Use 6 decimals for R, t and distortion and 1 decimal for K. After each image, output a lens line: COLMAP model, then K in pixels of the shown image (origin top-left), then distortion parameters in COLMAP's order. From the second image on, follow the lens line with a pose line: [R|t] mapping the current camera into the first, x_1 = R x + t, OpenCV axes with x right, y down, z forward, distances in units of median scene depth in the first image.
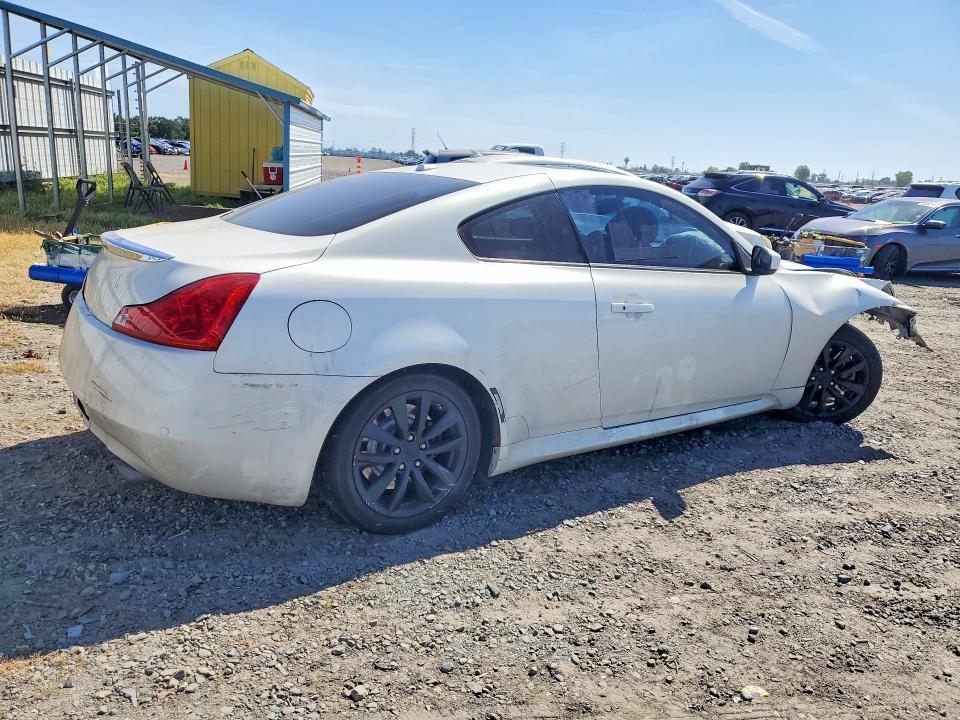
lens RADIAL K [[682.9, 0, 480.0], [0, 682.9, 360.0], [0, 0, 1]] dist [-0.028288, -0.004558]
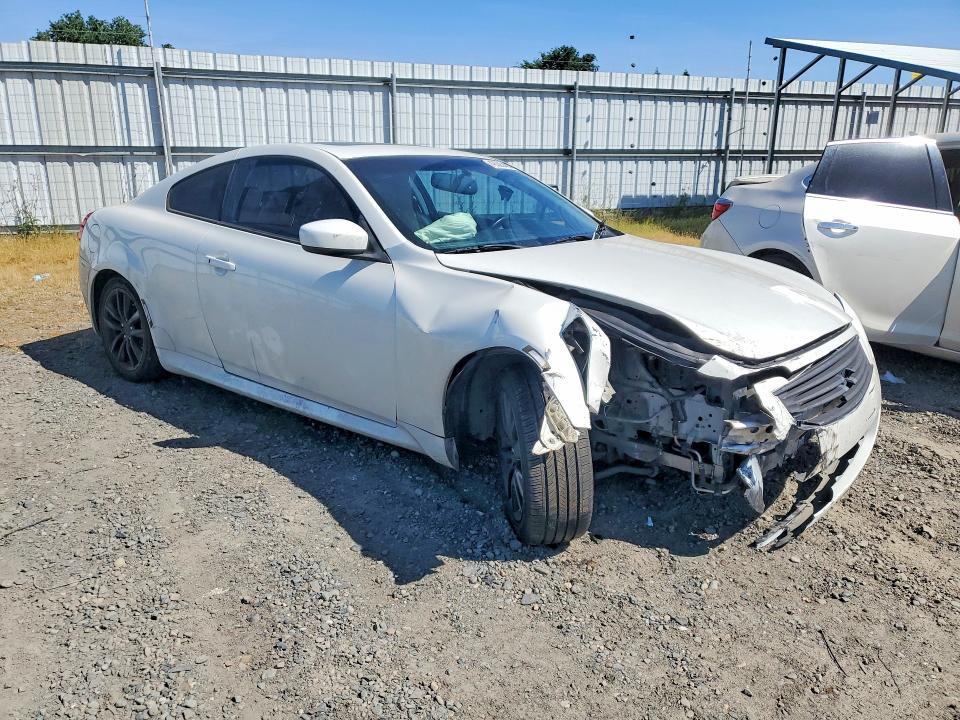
lens RADIAL K [[682.9, 0, 480.0], [0, 682.9, 360.0], [0, 0, 1]] dist [-0.028288, -0.004558]
pose [[0.344507, 0.207869, -0.915481, 1.163655], [-0.234821, 0.963259, 0.130352, -0.142625], [0.908941, 0.170067, 0.380662, 0.805258]]
